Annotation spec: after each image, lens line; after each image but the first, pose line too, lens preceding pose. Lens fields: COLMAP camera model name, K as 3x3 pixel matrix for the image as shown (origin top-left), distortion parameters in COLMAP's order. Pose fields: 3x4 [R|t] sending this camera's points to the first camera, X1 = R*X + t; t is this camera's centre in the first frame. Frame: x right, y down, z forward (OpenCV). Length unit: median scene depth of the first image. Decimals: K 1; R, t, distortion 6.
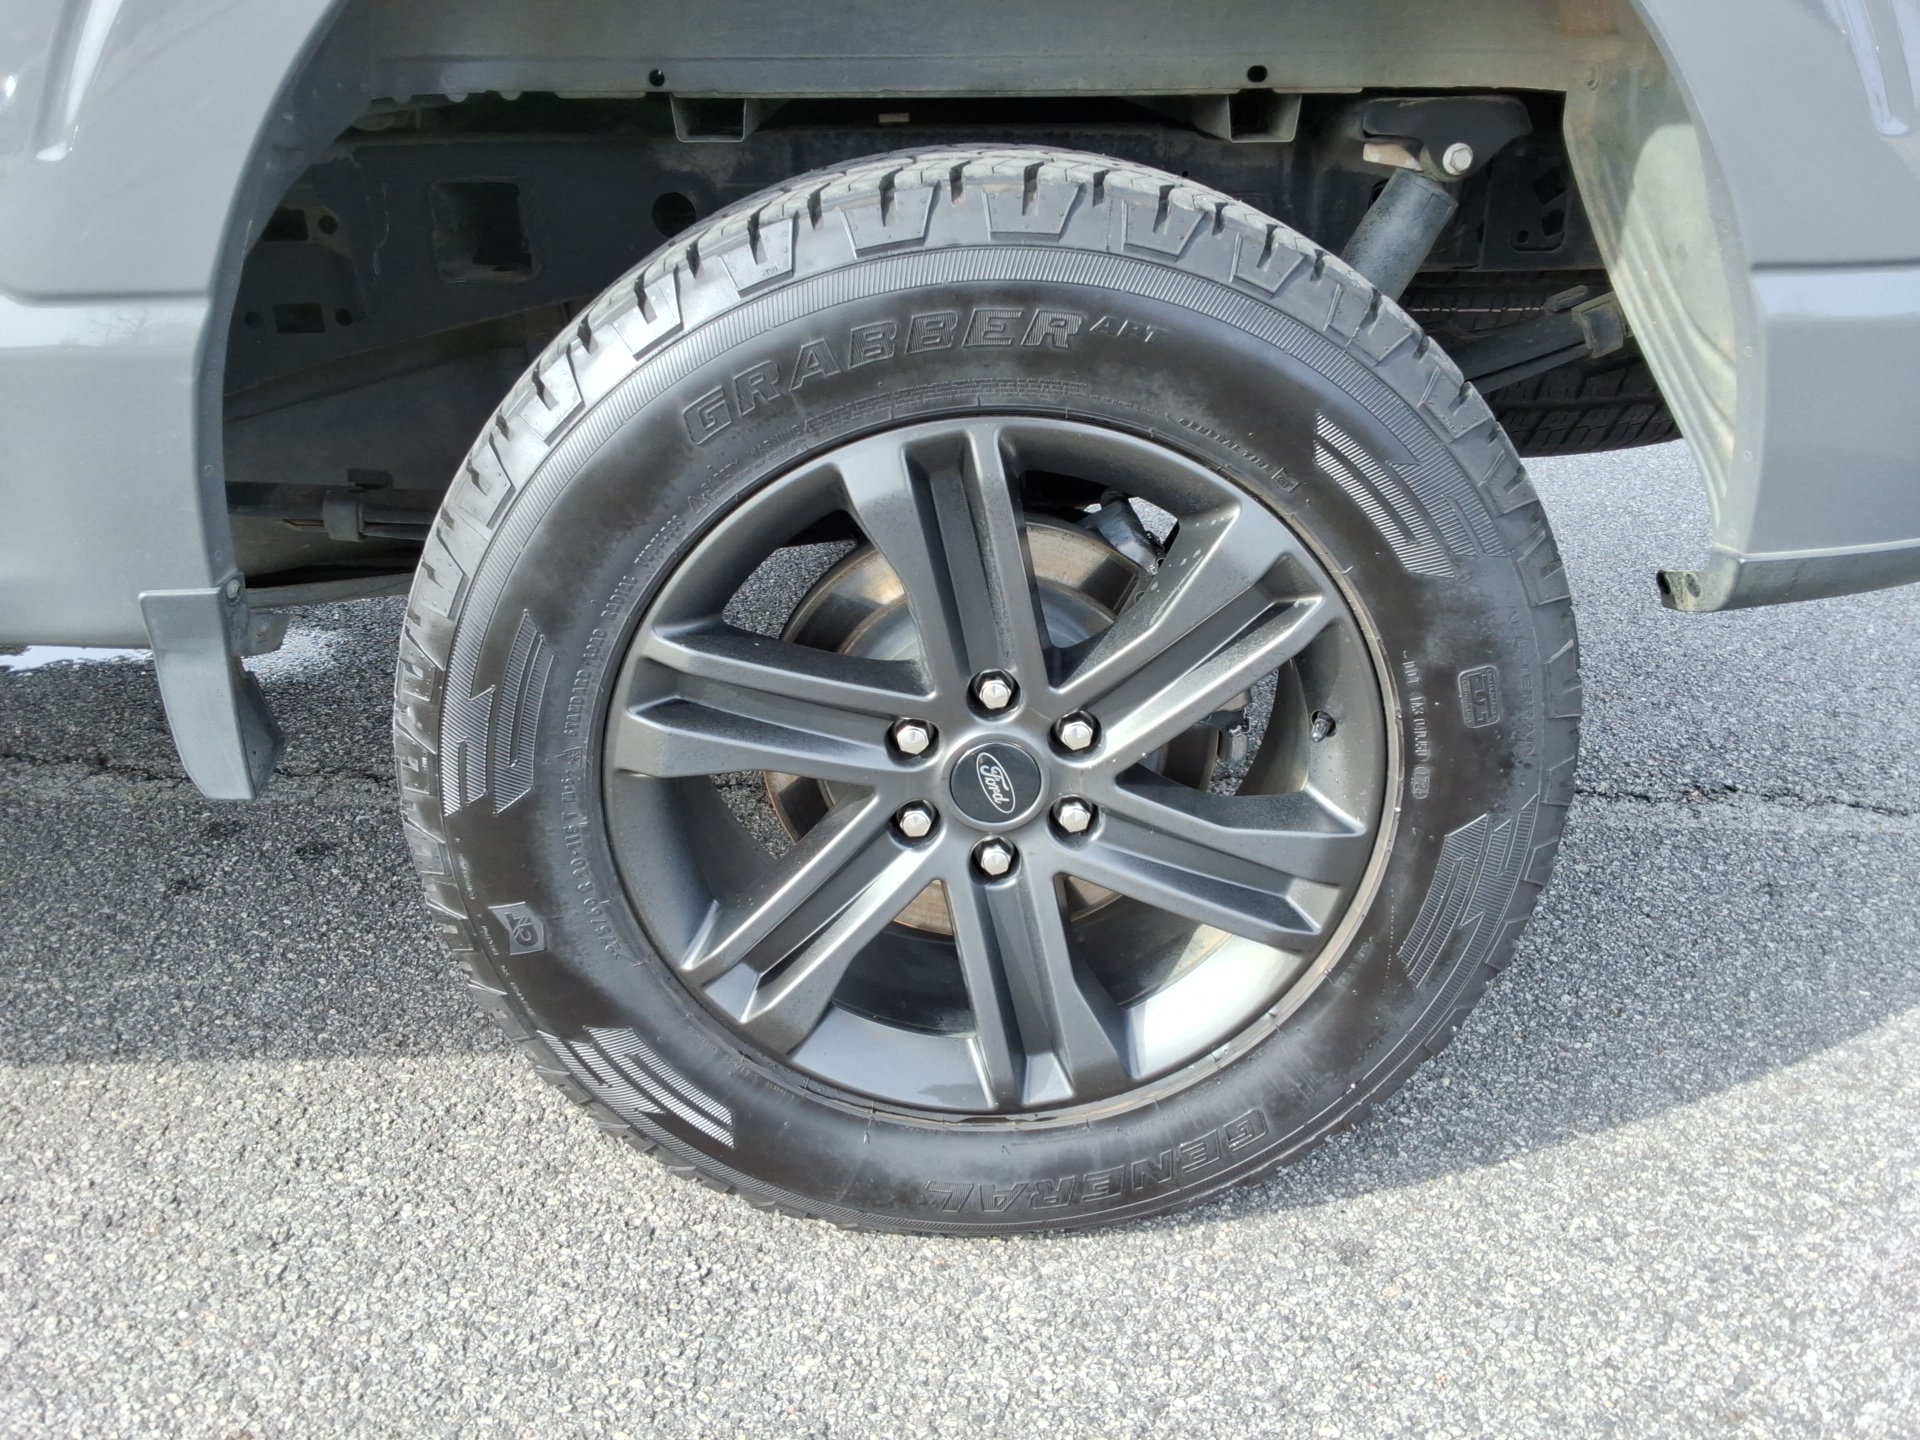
lens RADIAL K [[1529.9, 0, 976.8], [0, 1529.9, 707.0], [0, 0, 1]] dist [0.122657, -0.190022]
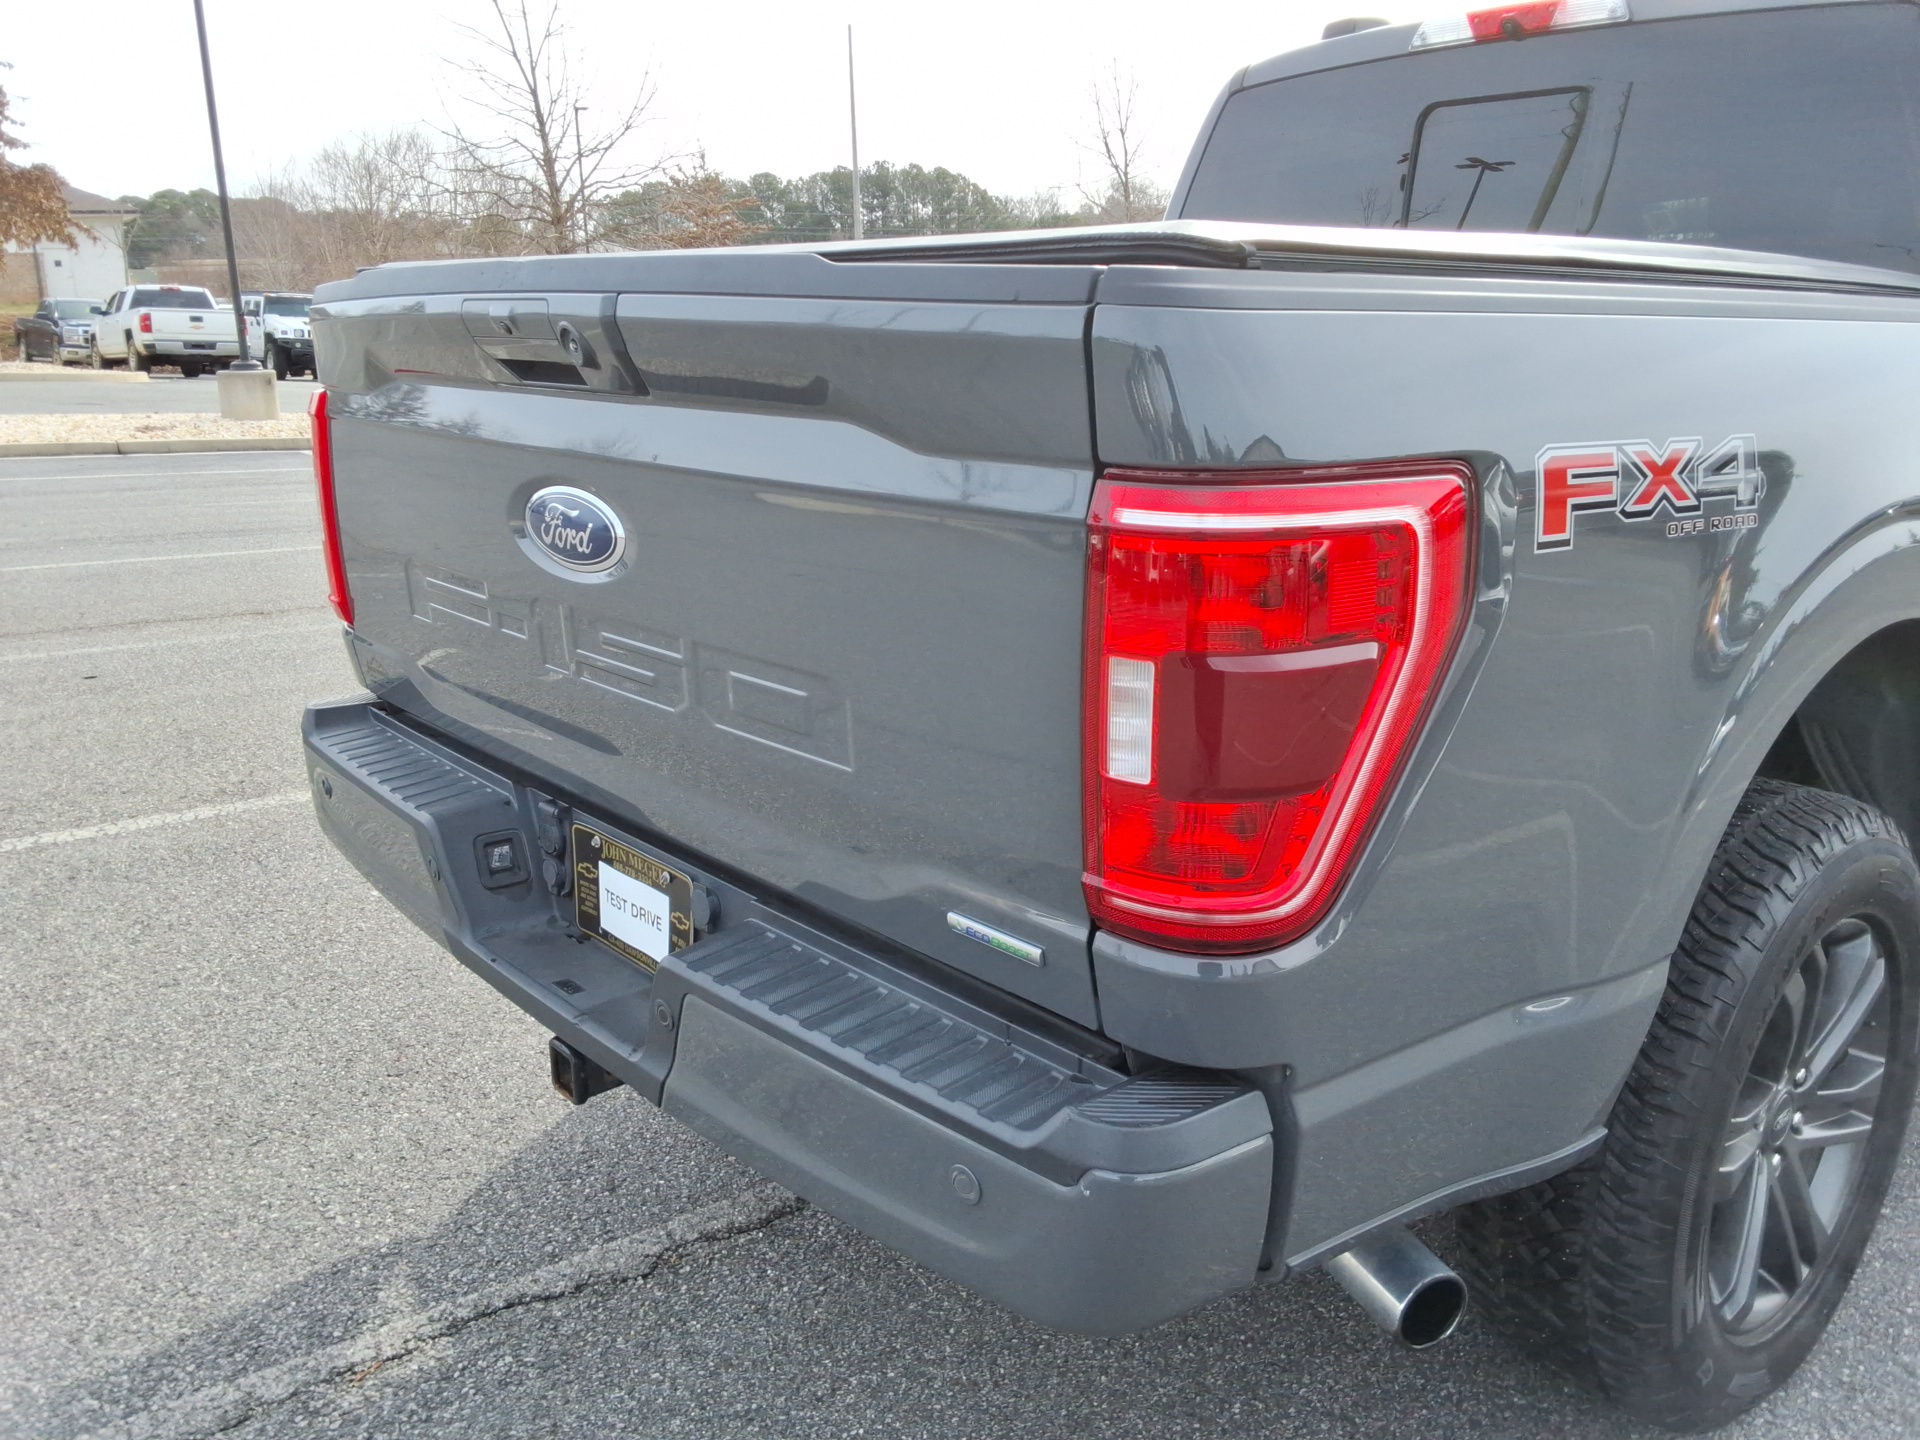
lens RADIAL K [[1529.9, 0, 976.8], [0, 1529.9, 707.0], [0, 0, 1]] dist [0.122657, -0.190022]
pose [[-0.780540, 0.140839, -0.609034, 1.388445], [-0.265081, 0.807775, 0.526527, -1.434570], [0.566118, 0.572419, -0.593167, 2.342773]]
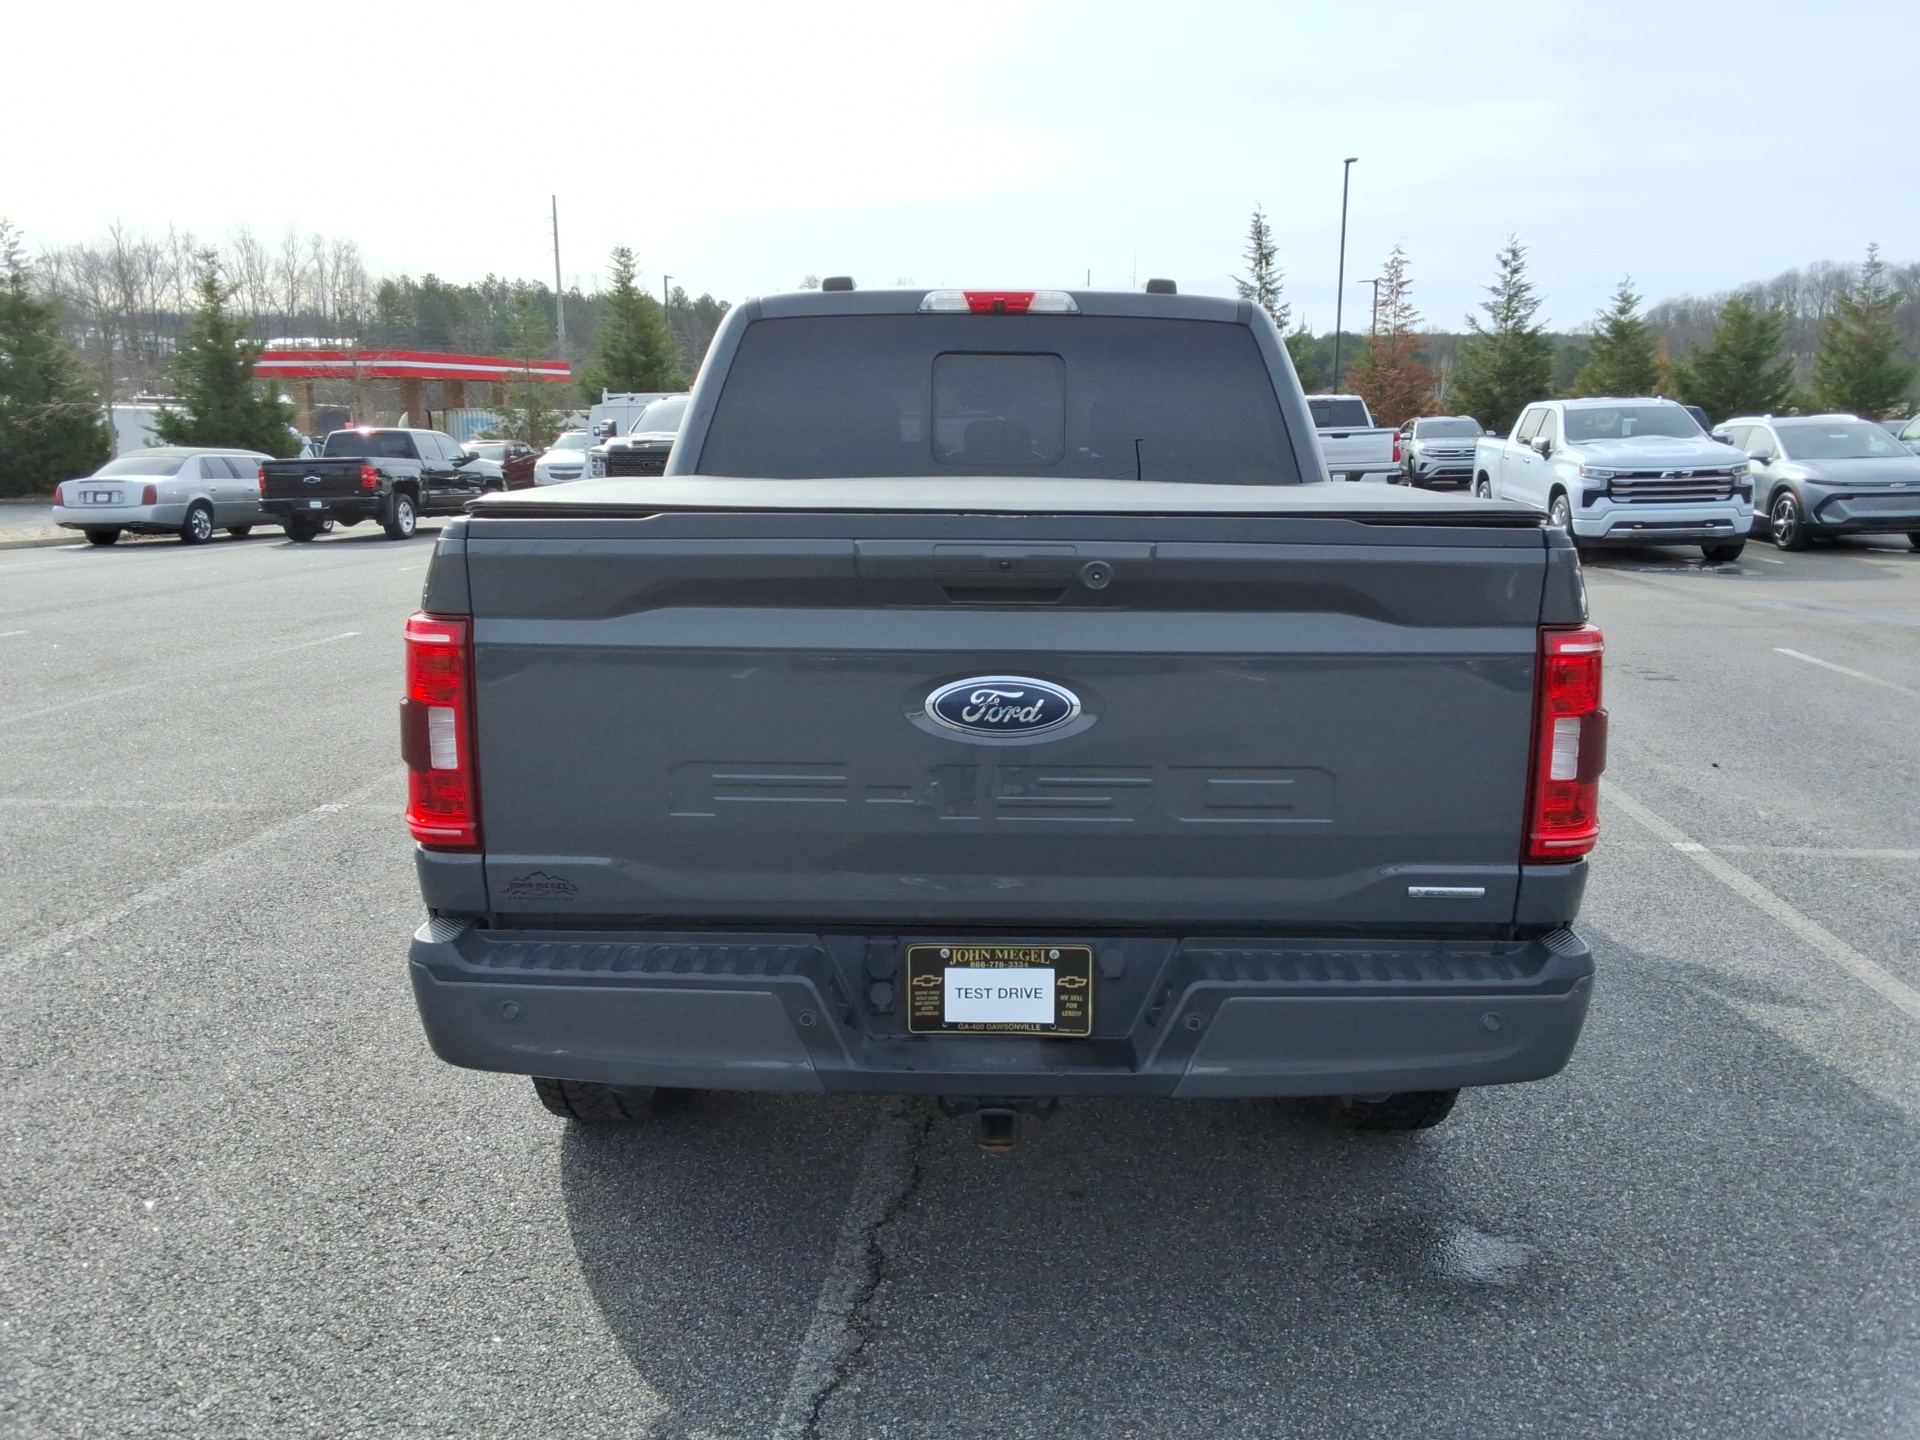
lens RADIAL K [[1529.9, 0, 976.8], [0, 1529.9, 707.0], [0, 0, 1]] dist [0.122657, -0.190022]
pose [[-0.052184, 0.164567, -0.984984, 2.557117], [-0.417011, 0.892626, 0.171230, -1.058088], [0.907402, 0.419685, 0.022045, 1.212787]]
